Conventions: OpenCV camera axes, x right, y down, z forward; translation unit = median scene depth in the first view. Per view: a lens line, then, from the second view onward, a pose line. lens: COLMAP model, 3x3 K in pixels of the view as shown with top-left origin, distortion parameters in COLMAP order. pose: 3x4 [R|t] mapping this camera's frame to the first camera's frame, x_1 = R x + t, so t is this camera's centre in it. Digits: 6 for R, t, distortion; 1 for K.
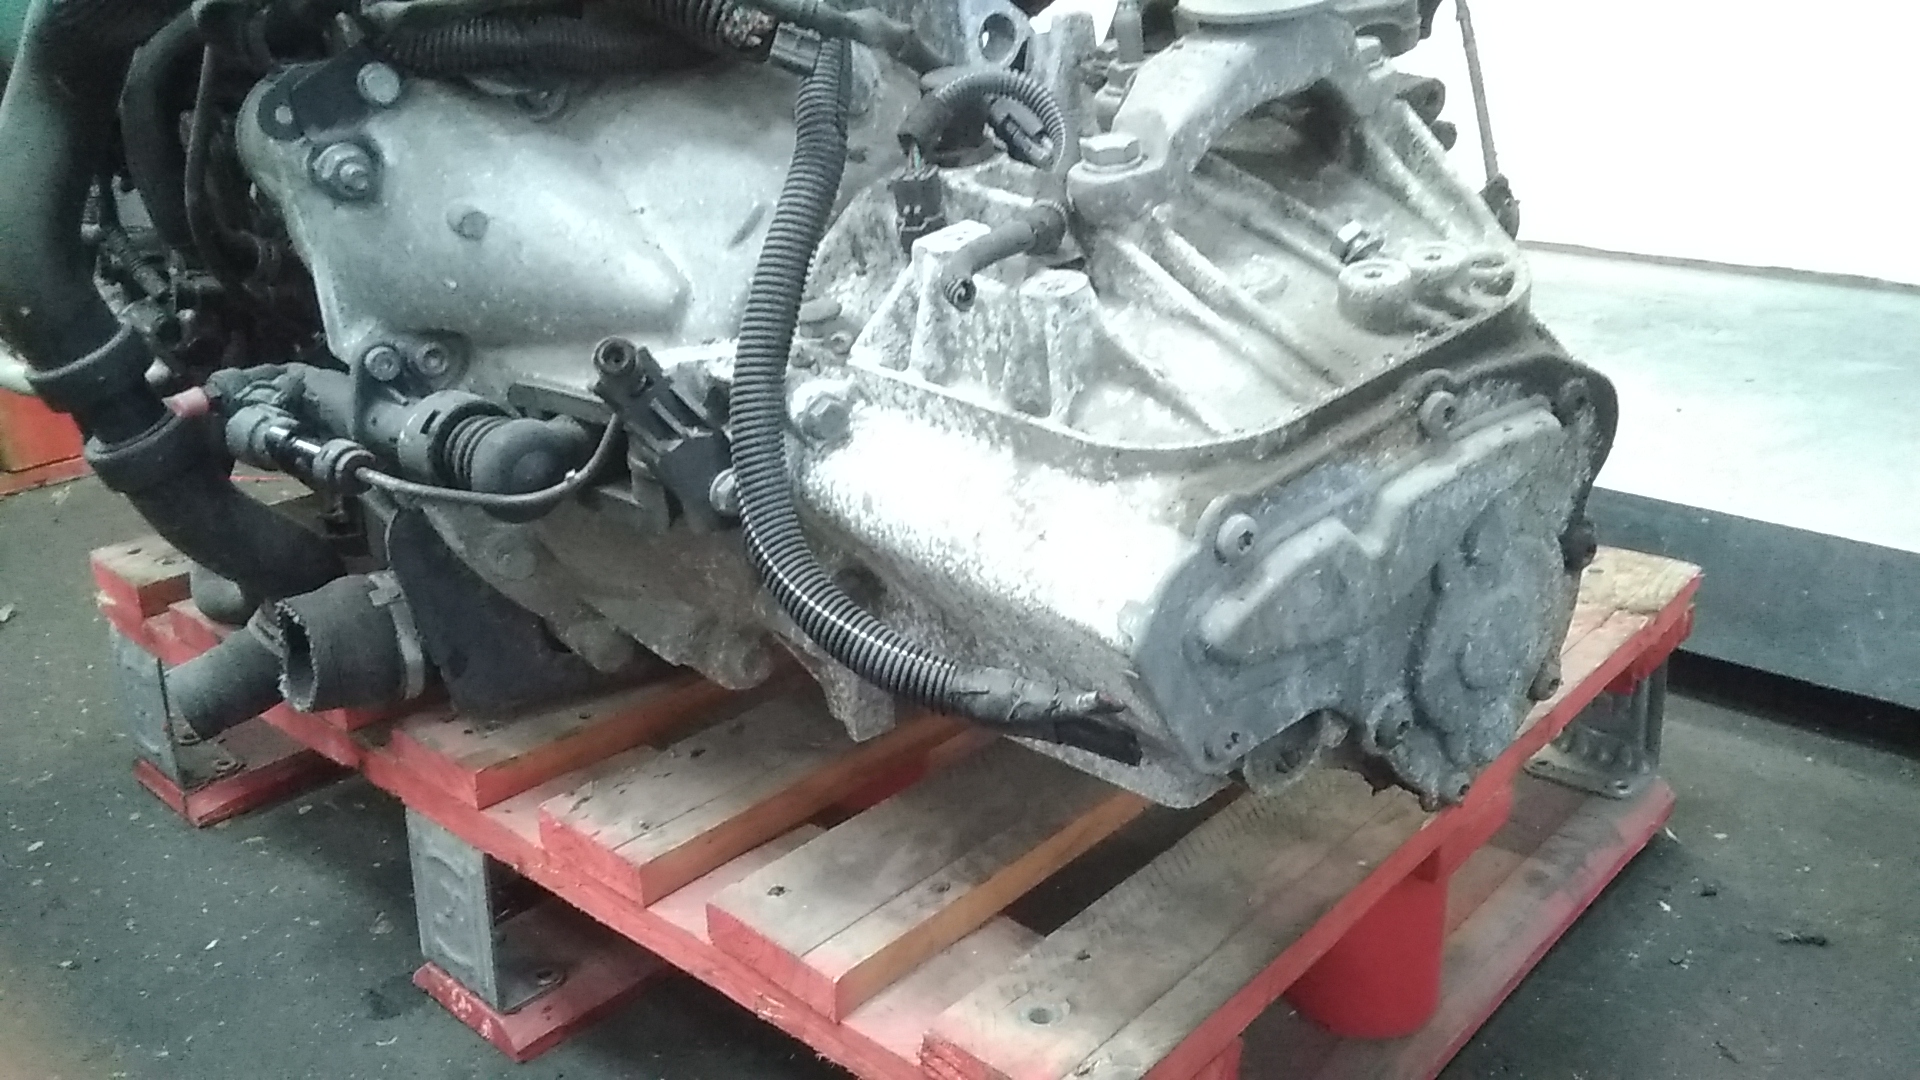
lens RADIAL K [[1608.9, 0, 960.0], [0, 1608.9, 540.0], [0, 0, 1]] dist [0.094272, -0.167856]
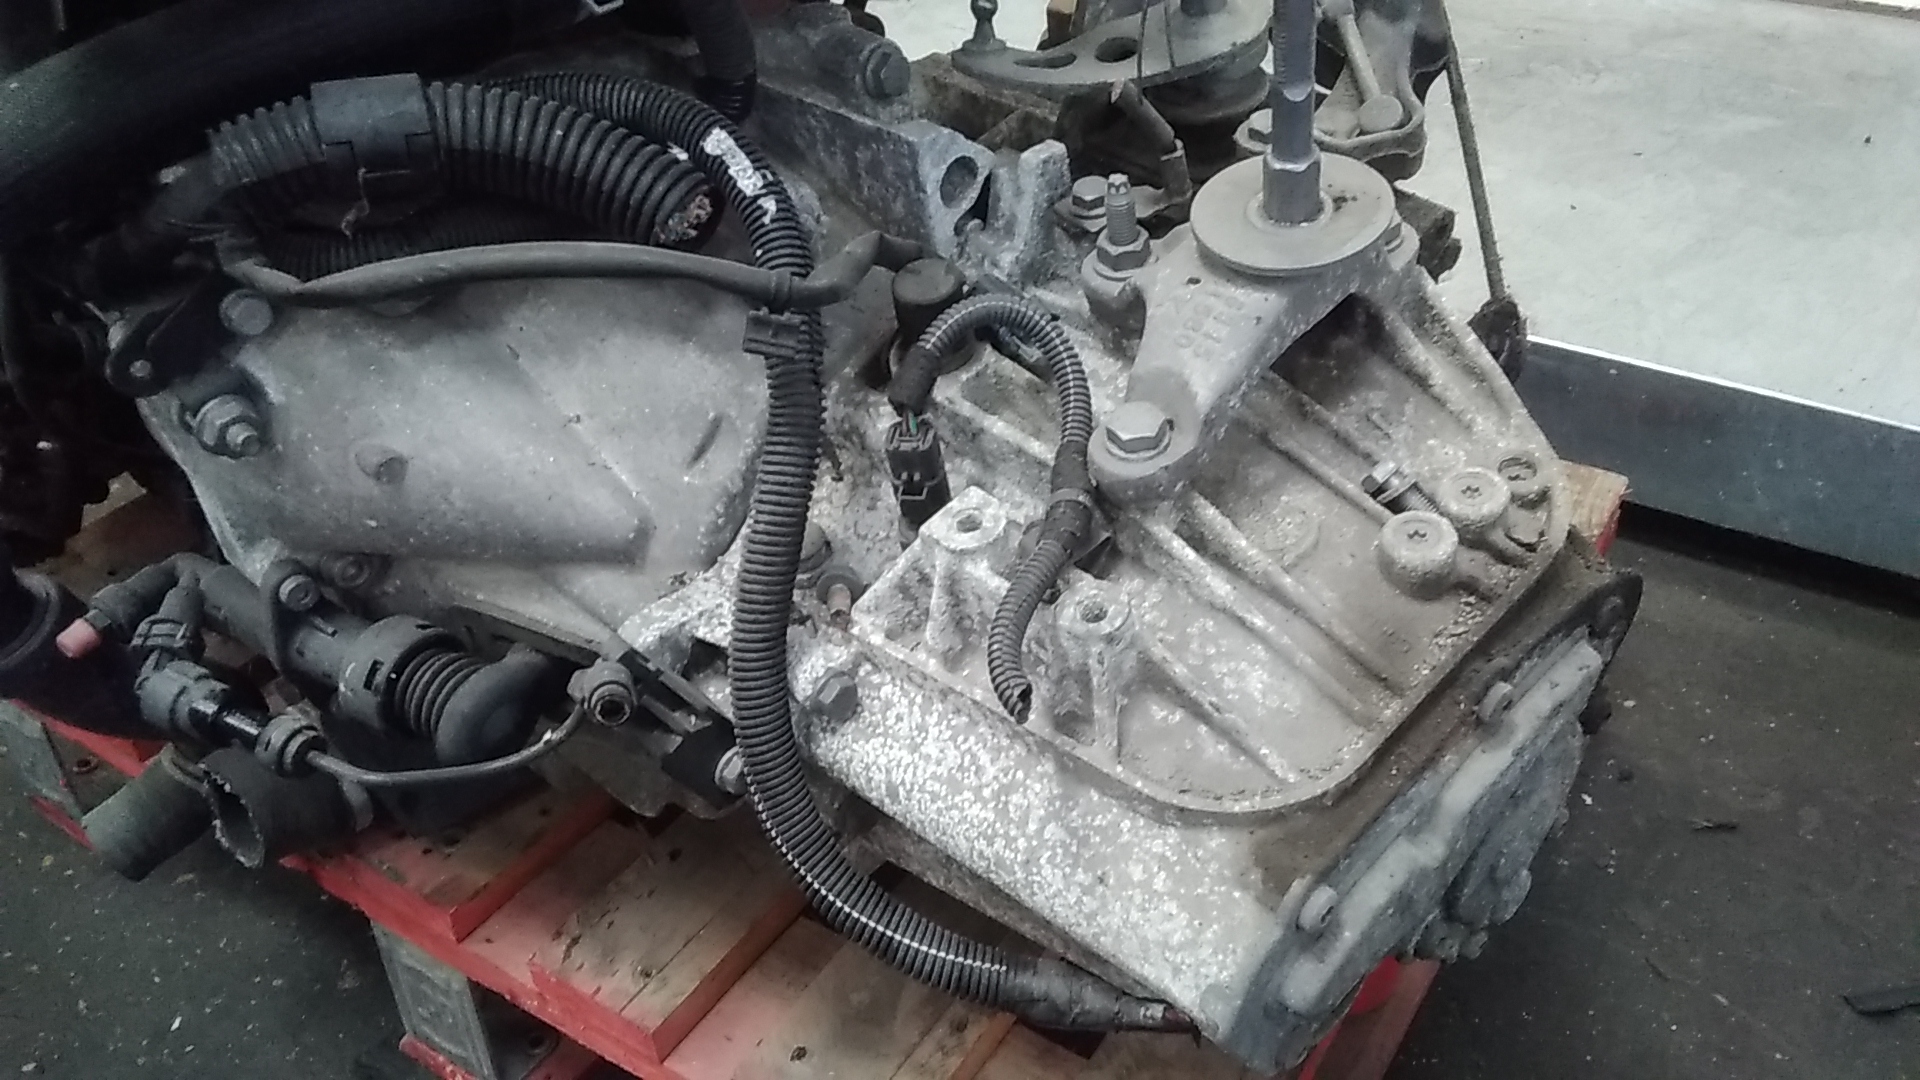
lens RADIAL K [[1608.9, 0, 960.0], [0, 1608.9, 540.0], [0, 0, 1]] dist [0.094272, -0.167856]
pose [[0.990027, -0.102295, 0.096859, -0.085202], [0.073721, 0.962092, 0.262572, -0.369913], [-0.120047, -0.252813, 0.960039, 0.113414]]
